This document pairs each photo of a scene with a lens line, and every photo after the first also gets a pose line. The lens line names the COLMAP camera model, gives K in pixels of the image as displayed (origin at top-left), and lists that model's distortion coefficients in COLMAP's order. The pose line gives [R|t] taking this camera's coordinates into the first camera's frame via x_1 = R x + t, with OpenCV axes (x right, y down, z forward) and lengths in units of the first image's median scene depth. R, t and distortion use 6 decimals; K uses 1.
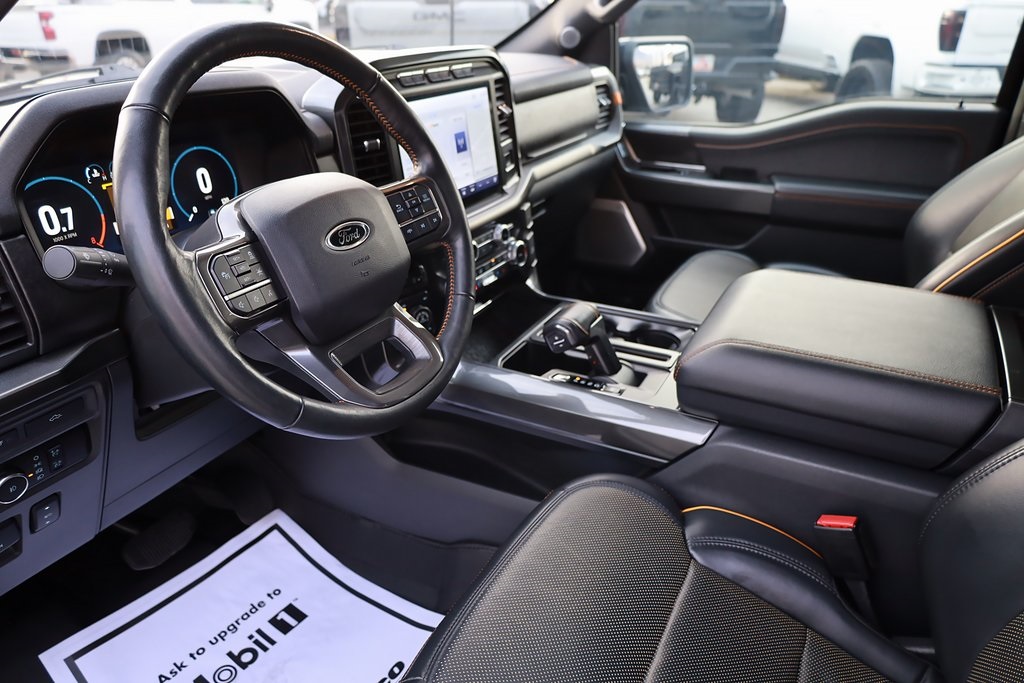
lens RADIAL K [[696.5, 0, 512.0], [0, 696.5, 341.5], [0, 0, 1]] dist [-0.020721, 0.004470]
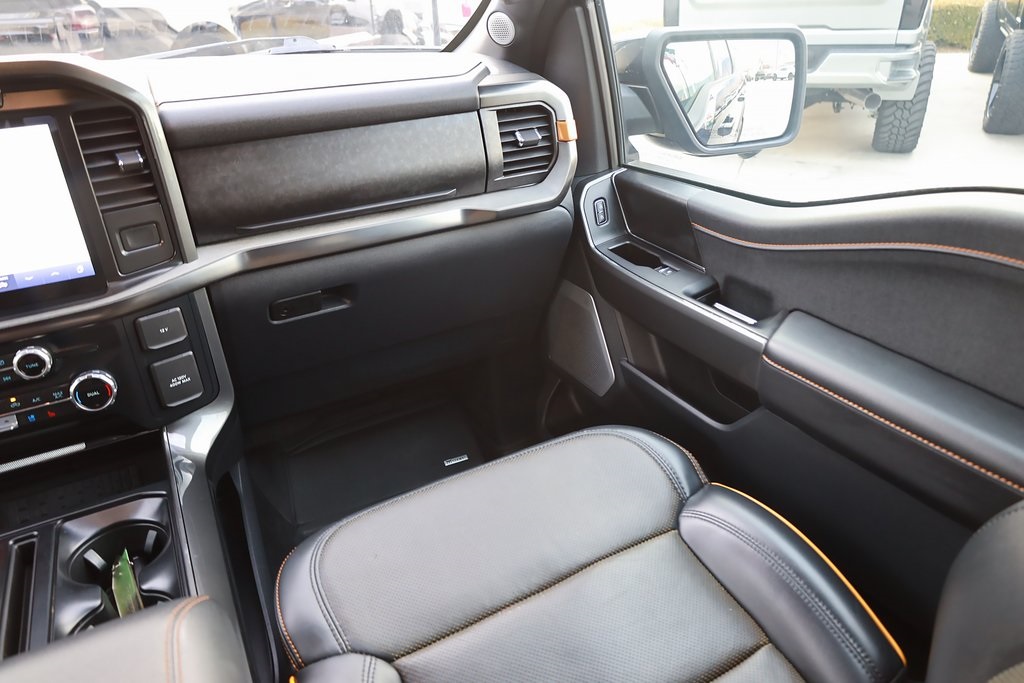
lens RADIAL K [[696.5, 0, 512.0], [0, 696.5, 341.5], [0, 0, 1]] dist [-0.020721, 0.004470]
pose [[0.845454, 0.220933, -0.486206, 0.724751], [-0.207381, 0.974789, 0.082337, -0.349479], [0.492139, 0.031218, 0.869956, 0.752027]]
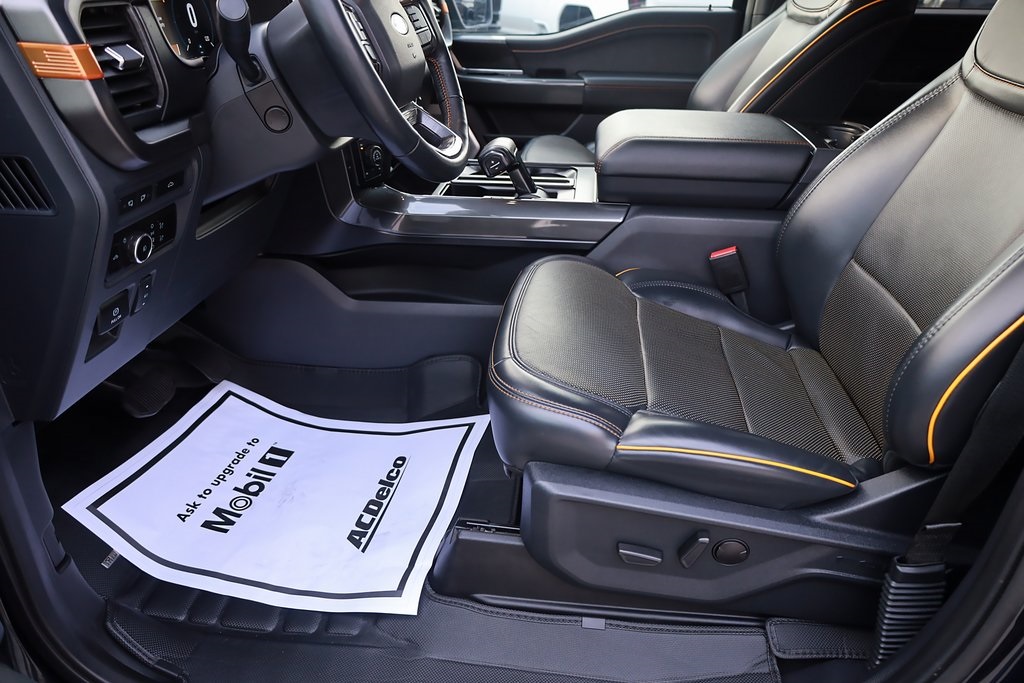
lens RADIAL K [[696.5, 0, 512.0], [0, 696.5, 341.5], [0, 0, 1]] dist [-0.020721, 0.004470]
pose [[0.928510, -0.150093, 0.339621, -0.349613], [0.140803, 0.988672, 0.051987, 0.236192], [-0.343576, -0.000451, 0.939125, -0.152950]]
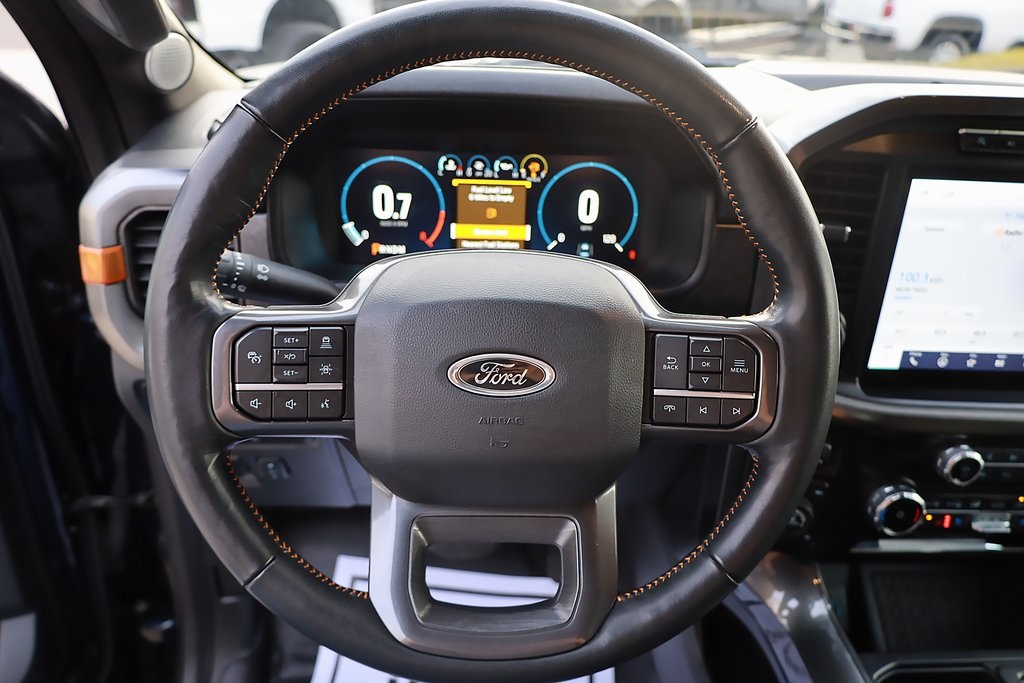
lens RADIAL K [[697.4, 0, 500.0], [0, 697.4, 346.4], [0, 0, 1]] dist [-0.026142, -0.002051]
pose [[0.505223, 0.437664, -0.743774, 0.122606], [-0.414705, 0.878951, 0.235510, -0.196343], [0.756815, 0.189462, 0.625568, 0.390433]]
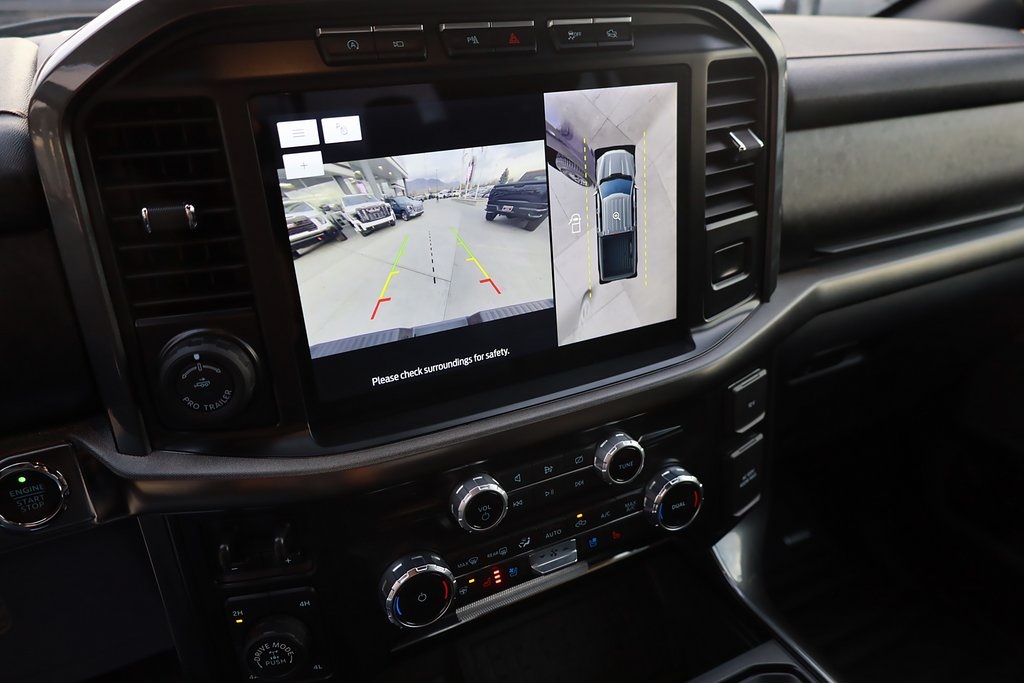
lens RADIAL K [[692.3, 0, 514.2], [0, 692.3, 344.2], [0, 0, 1]] dist [-0.014028, -0.002379]
pose [[0.819491, 0.243338, -0.518864, 0.138867], [-0.237887, 0.968130, 0.078319, -0.260444], [0.521386, 0.059249, 0.851261, 0.708151]]
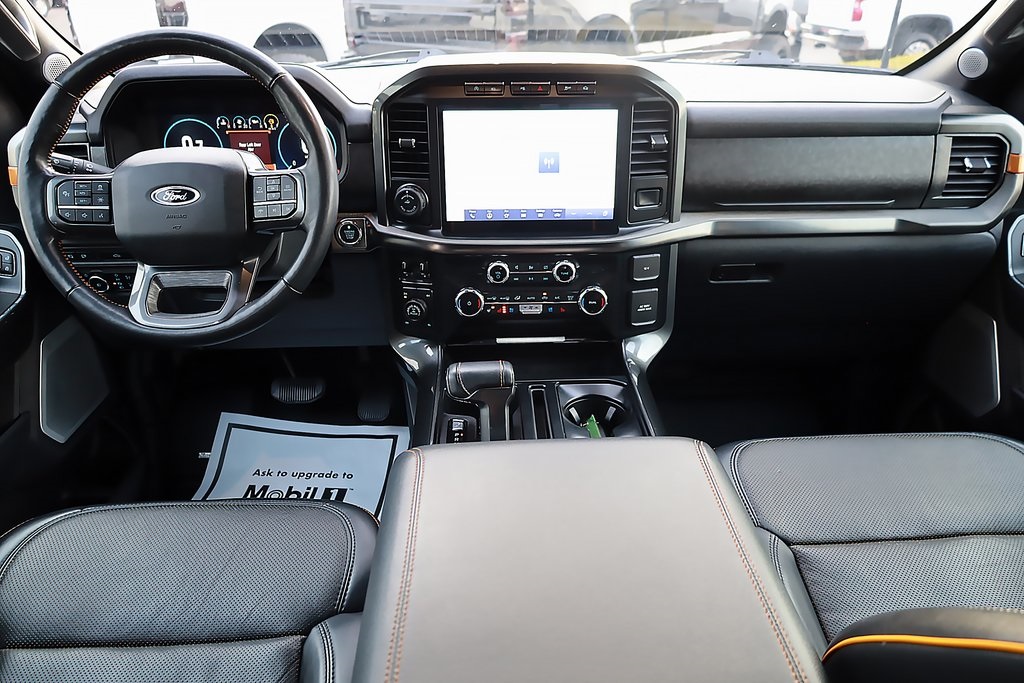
lens RADIAL K [[692.3, 0, 514.2], [0, 692.3, 344.2], [0, 0, 1]] dist [-0.014028, -0.002379]
pose [[0.513282, 0.398092, -0.760306, 0.752001], [-0.378766, 0.900041, 0.215552, -0.265784], [0.770115, 0.177340, 0.612758, 0.467334]]
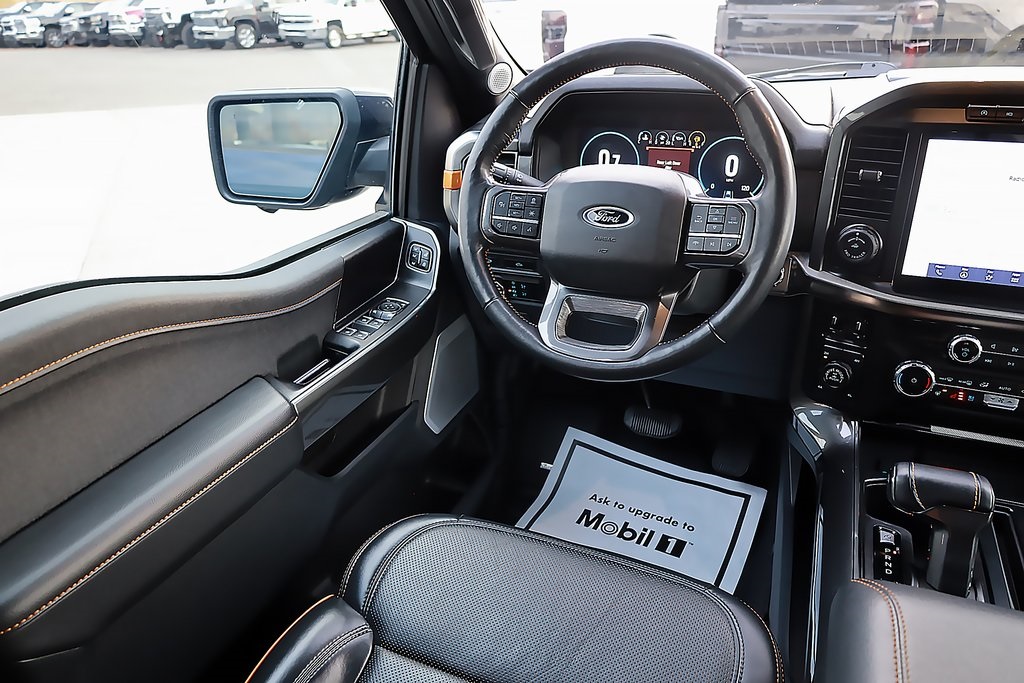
lens RADIAL K [[692.3, 0, 514.2], [0, 692.3, 344.2], [0, 0, 1]] dist [-0.014028, -0.002379]
pose [[0.082324, 0.439979, -0.894227, 0.583074], [-0.408156, 0.833457, 0.372504, -0.219828], [0.909193, 0.334318, 0.248193, 0.392372]]
